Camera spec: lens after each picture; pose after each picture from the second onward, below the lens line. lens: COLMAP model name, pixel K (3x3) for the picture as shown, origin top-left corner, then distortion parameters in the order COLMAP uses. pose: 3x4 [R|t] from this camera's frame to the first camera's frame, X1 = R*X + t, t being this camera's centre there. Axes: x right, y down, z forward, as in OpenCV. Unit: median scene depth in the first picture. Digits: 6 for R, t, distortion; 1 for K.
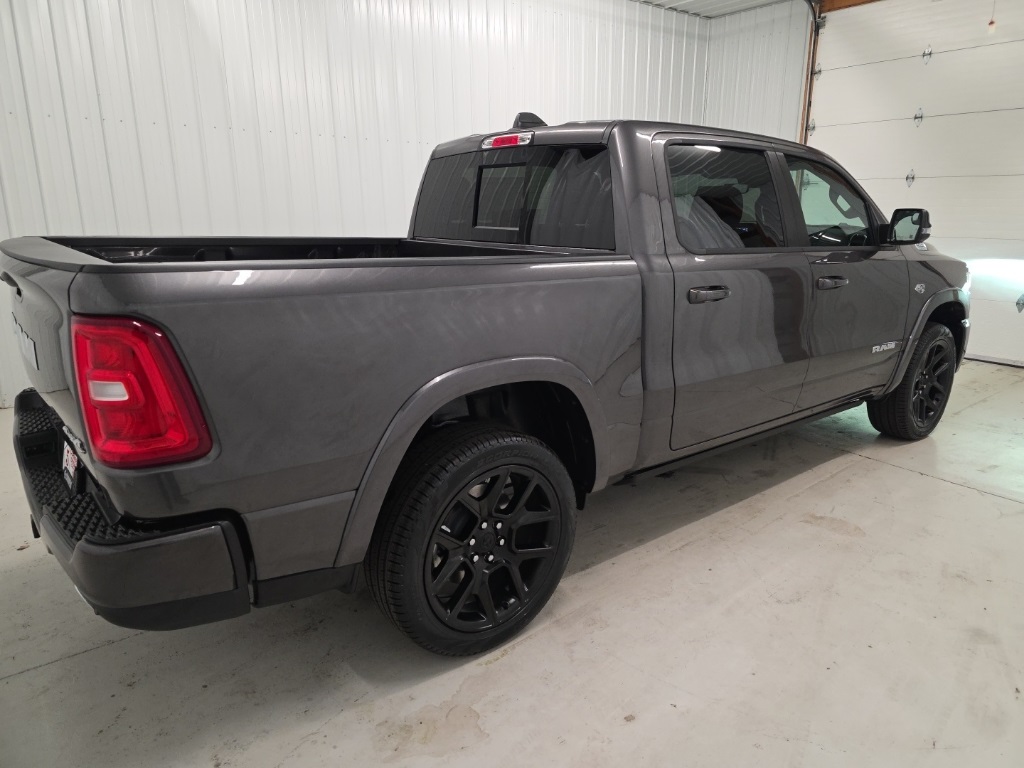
lens RADIAL K [[684.9, 0, 514.3], [0, 684.9, 387.0], [0, 0, 1]] dist [0.013074, -0.003947]
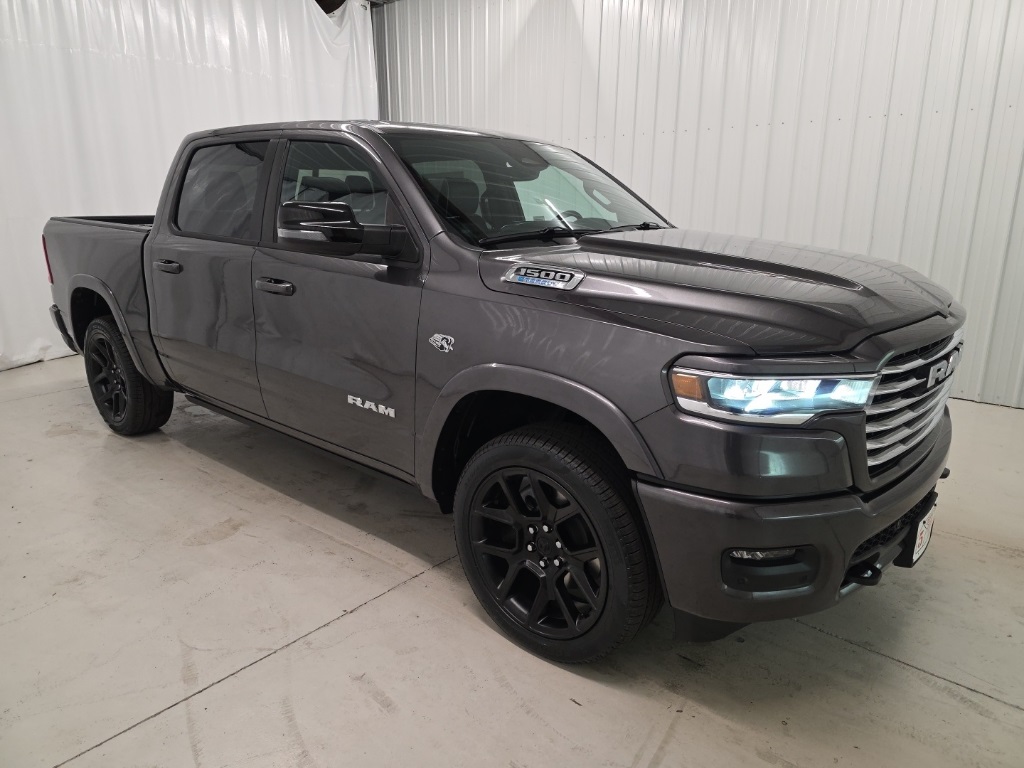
lens RADIAL K [[684.9, 0, 513.4], [0, 684.9, 383.3], [0, 0, 1]] dist [0.013074, -0.003947]
pose [[0.175904, 0.242895, -0.953970, 1.373798], [-0.244106, 0.949576, 0.196765, -0.277469], [0.953661, 0.198259, 0.226327, 1.123093]]
